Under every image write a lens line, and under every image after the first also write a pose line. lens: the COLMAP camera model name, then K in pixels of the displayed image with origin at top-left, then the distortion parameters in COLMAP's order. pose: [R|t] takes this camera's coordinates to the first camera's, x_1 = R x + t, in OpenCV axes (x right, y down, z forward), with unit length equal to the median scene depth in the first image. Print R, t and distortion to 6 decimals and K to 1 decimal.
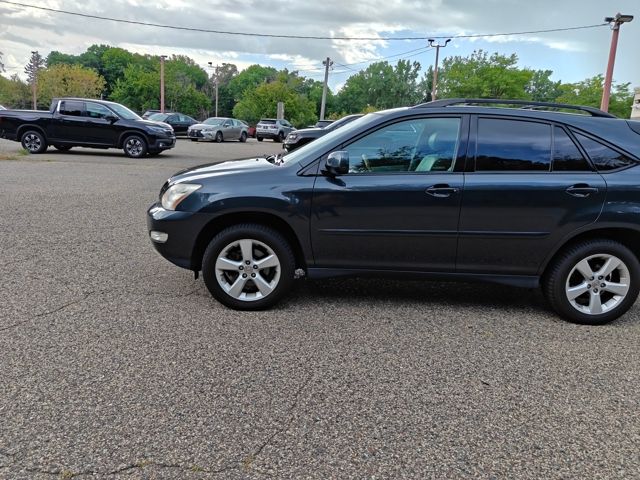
lens RADIAL K [[452.6, 0, 326.6], [0, 452.6, 237.8], [0, 0, 1]] dist [0.006911, 0.002912]
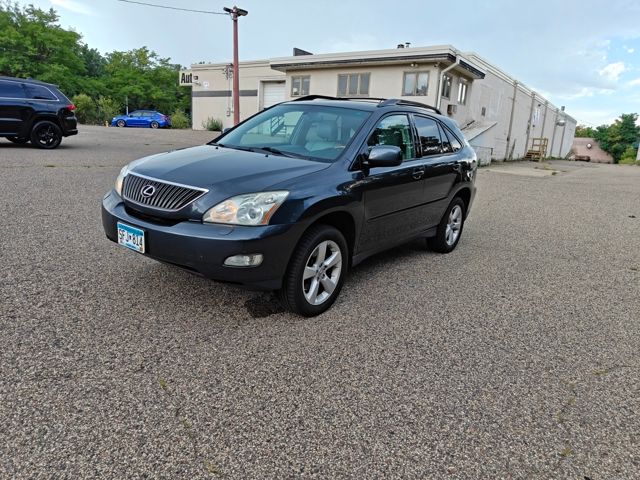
lens RADIAL K [[452.9, 0, 321.5], [0, 452.9, 242.4], [0, 0, 1]] dist [0.007529, 0.001403]
pose [[0.605570, -0.200951, 0.770003, -0.867783], [0.139514, 0.979415, 0.145882, -0.127559], [-0.783467, 0.019085, 0.621140, 0.381065]]
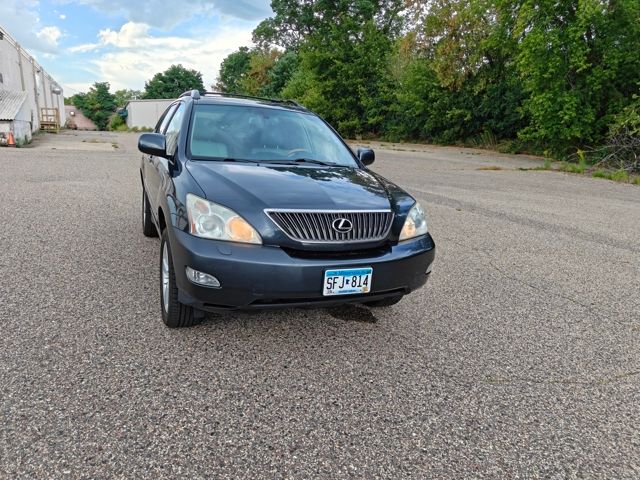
lens RADIAL K [[459.8, 0, 322.3], [0, 459.8, 233.1], [0, 0, 1]] dist [0.008095, 0.003309]
pose [[-0.381013, -0.271612, 0.883774, -1.041497], [0.132970, 0.929841, 0.343096, -0.388610], [-0.914958, 0.248239, -0.318165, 1.417119]]
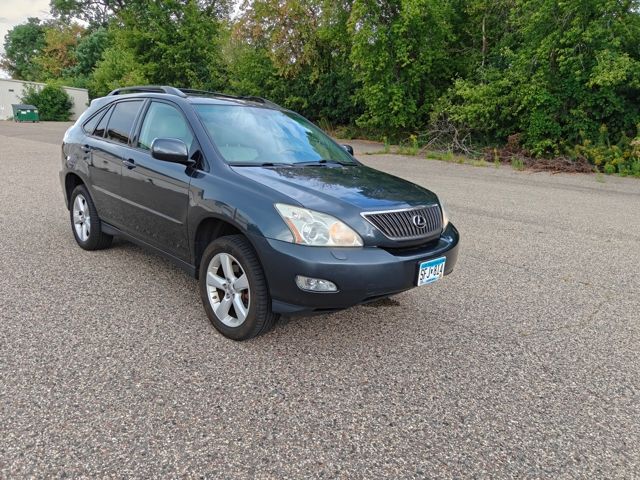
lens RADIAL K [[458.4, 0, 324.5], [0, 458.4, 234.5], [0, 0, 1]] dist [0.012779, -0.006952]
pose [[-0.697204, -0.247465, 0.672806, -0.837683], [0.077090, 0.907205, 0.413565, -0.474418], [-0.712716, 0.340206, -0.613430, 1.782516]]
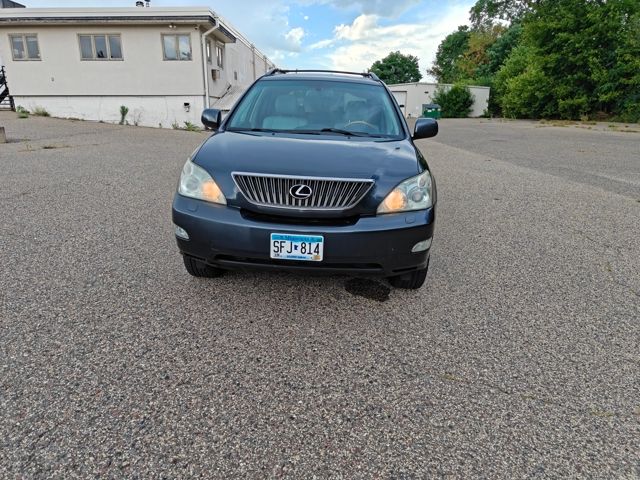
lens RADIAL K [[456.4, 0, 316.5], [0, 456.4, 240.9], [0, 0, 1]] dist [0.010155, -0.001141]
pose [[0.070830, -0.327985, 0.942024, -1.112274], [0.204322, 0.929142, 0.308137, -0.289292], [-0.976338, 0.170650, 0.132826, 1.040989]]
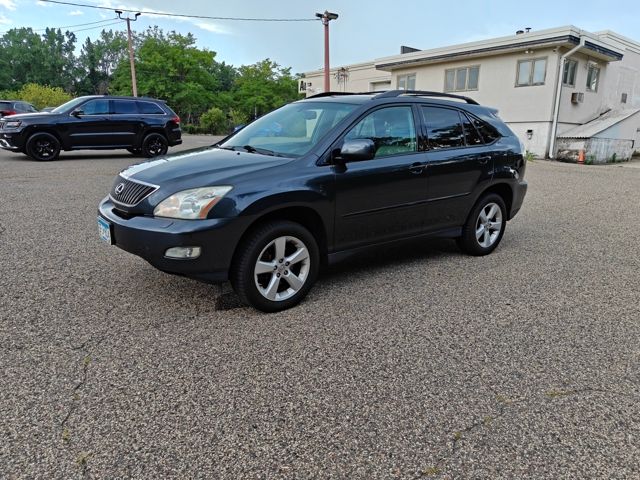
lens RADIAL K [[462.5, 0, 321.9], [0, 462.5, 242.7], [0, 0, 1]] dist [0.007378, 0.001709]
pose [[0.790673, -0.182797, 0.584313, -0.643373], [0.156045, 0.983037, 0.096380, -0.061644], [-0.592019, 0.014974, 0.805785, 0.149157]]
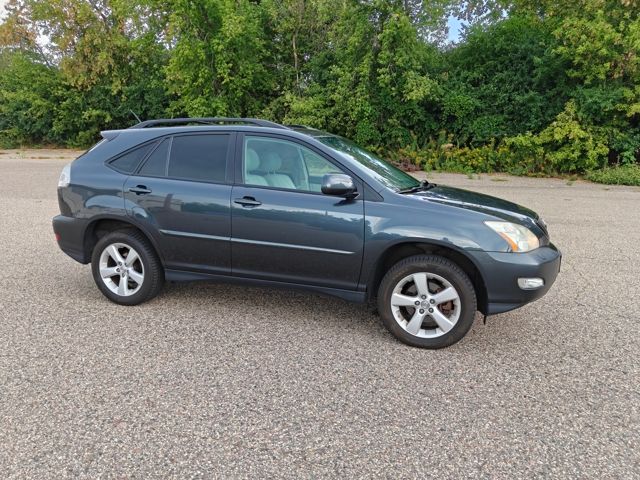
lens RADIAL K [[459.8, 0, 322.3], [0, 459.8, 233.1], [0, 0, 1]] dist [0.008095, 0.003309]
pose [[-0.942657, -0.121587, 0.310829, -0.250777], [0.019896, 0.909159, 0.415975, -0.572570], [-0.333170, 0.398306, -0.854605, 2.233211]]
